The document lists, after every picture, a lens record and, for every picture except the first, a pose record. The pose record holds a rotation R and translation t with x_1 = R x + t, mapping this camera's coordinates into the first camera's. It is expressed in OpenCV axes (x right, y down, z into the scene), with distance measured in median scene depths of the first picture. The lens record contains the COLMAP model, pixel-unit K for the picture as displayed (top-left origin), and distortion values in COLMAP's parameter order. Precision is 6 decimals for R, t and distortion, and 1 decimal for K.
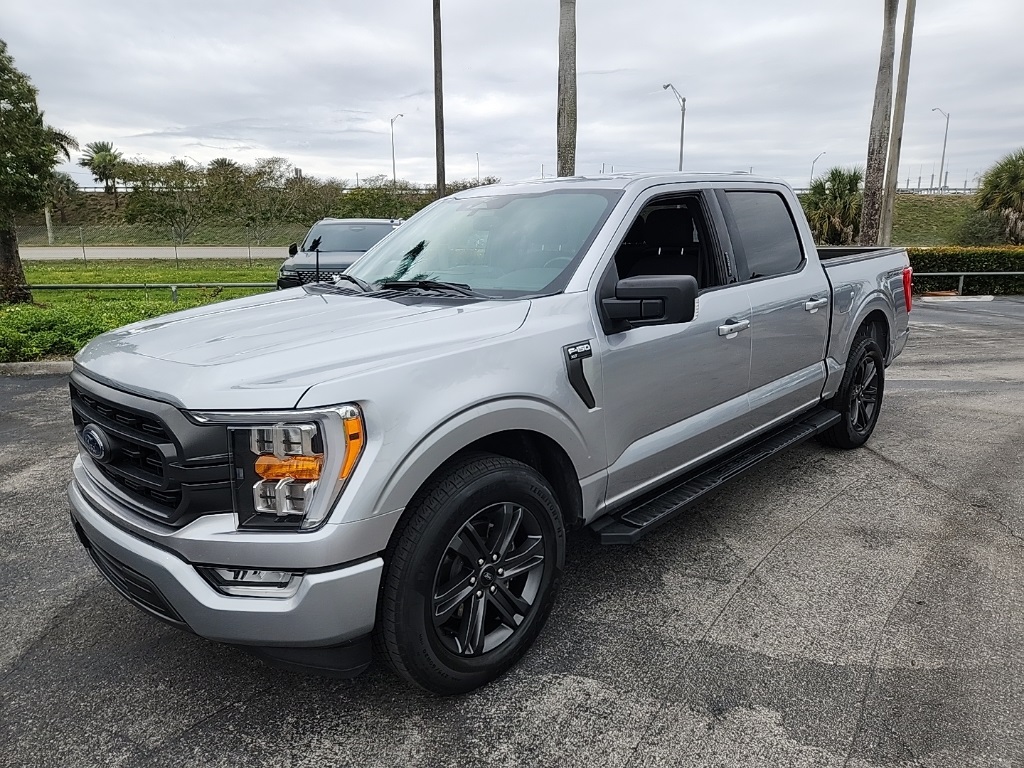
lens RADIAL K [[689.6, 0, 512.7], [0, 689.6, 383.1], [0, 0, 1]] dist [0.069685, -0.055953]
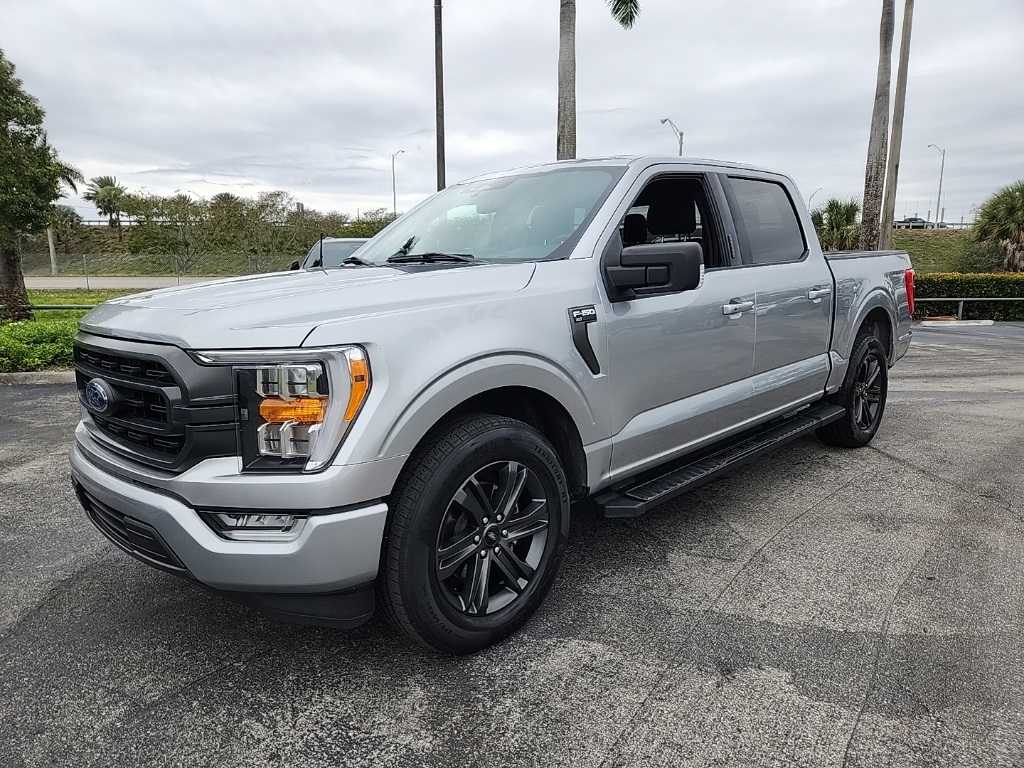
lens RADIAL K [[689.6, 0, 507.6], [0, 689.6, 401.7], [0, 0, 1]] dist [0.069685, -0.055953]
pose [[0.999986, 0.003258, -0.004252, -0.008791], [-0.003400, 0.999426, -0.033703, 0.105780], [0.004140, 0.033717, 0.999423, 0.007054]]
